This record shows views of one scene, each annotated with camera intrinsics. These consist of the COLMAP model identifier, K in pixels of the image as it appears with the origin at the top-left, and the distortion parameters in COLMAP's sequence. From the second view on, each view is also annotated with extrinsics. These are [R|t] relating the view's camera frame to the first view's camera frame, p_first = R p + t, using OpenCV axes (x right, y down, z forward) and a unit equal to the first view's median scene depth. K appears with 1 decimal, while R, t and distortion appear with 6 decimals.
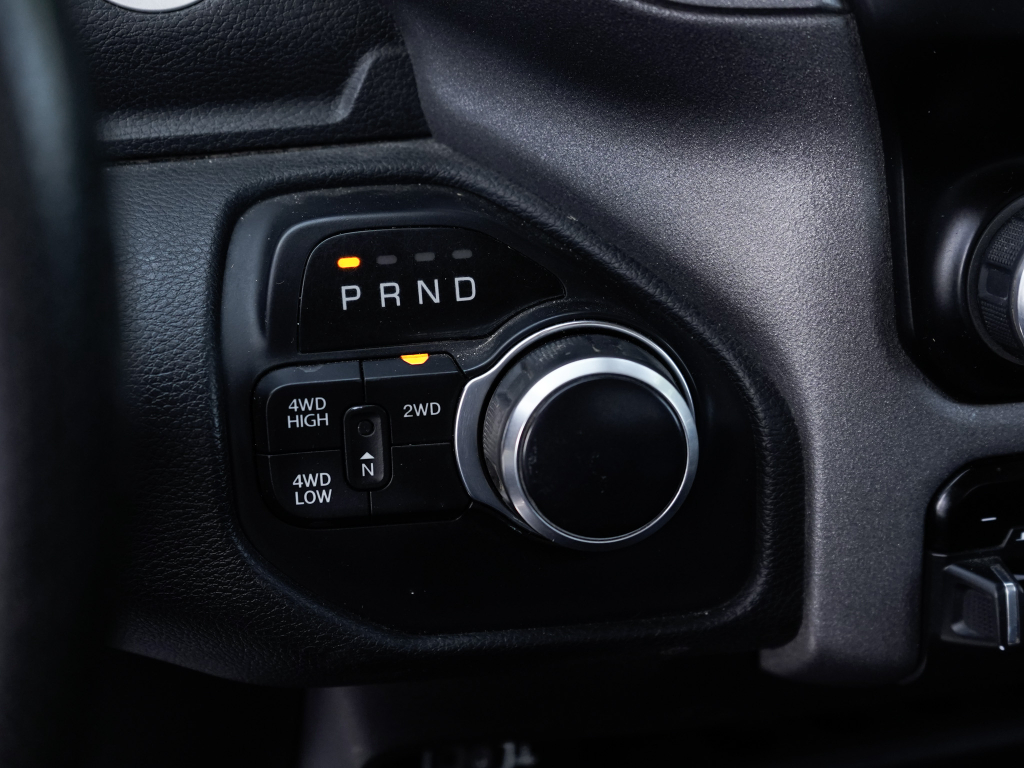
lens RADIAL K [[1707.6, 0, 506.0], [0, 1707.6, 387.3], [0, 0, 1]] dist [0.018867, 0.000000]
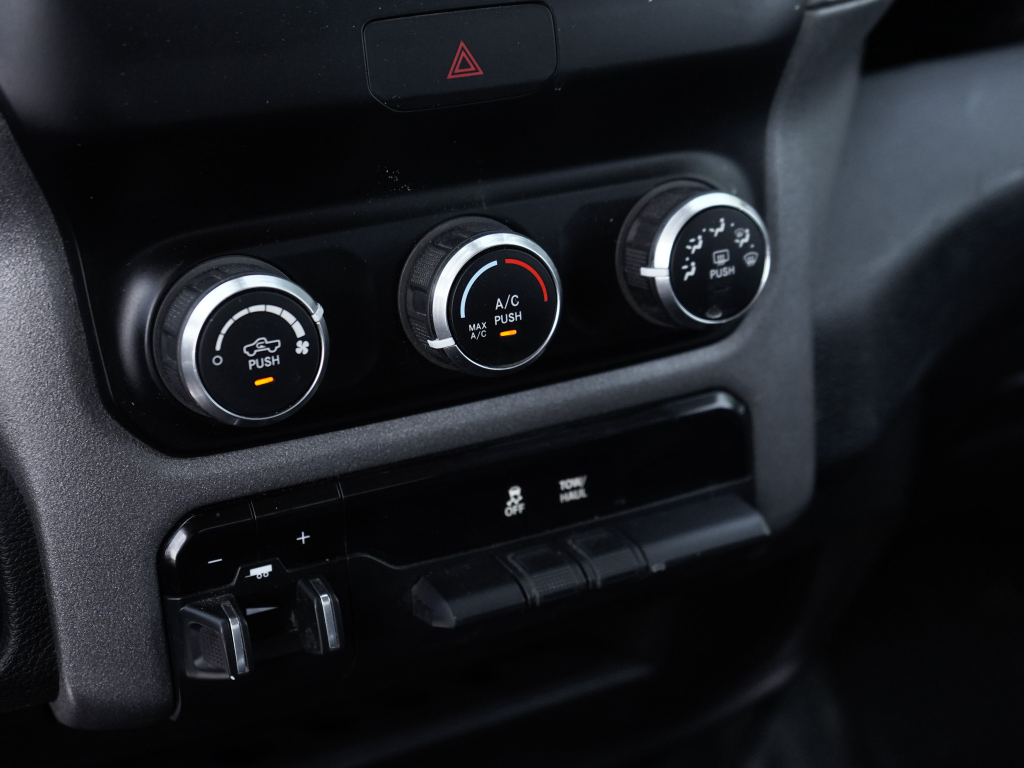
lens RADIAL K [[1707.6, 0, 511.6], [0, 1707.6, 386.2], [0, 0, 1]] dist [0.018867, 0.000000]
pose [[0.976224, -0.088058, 0.198071, 0.260760], [0.092194, 0.995672, -0.011740, -0.003651], [-0.196180, 0.029721, 0.980117, -0.108004]]
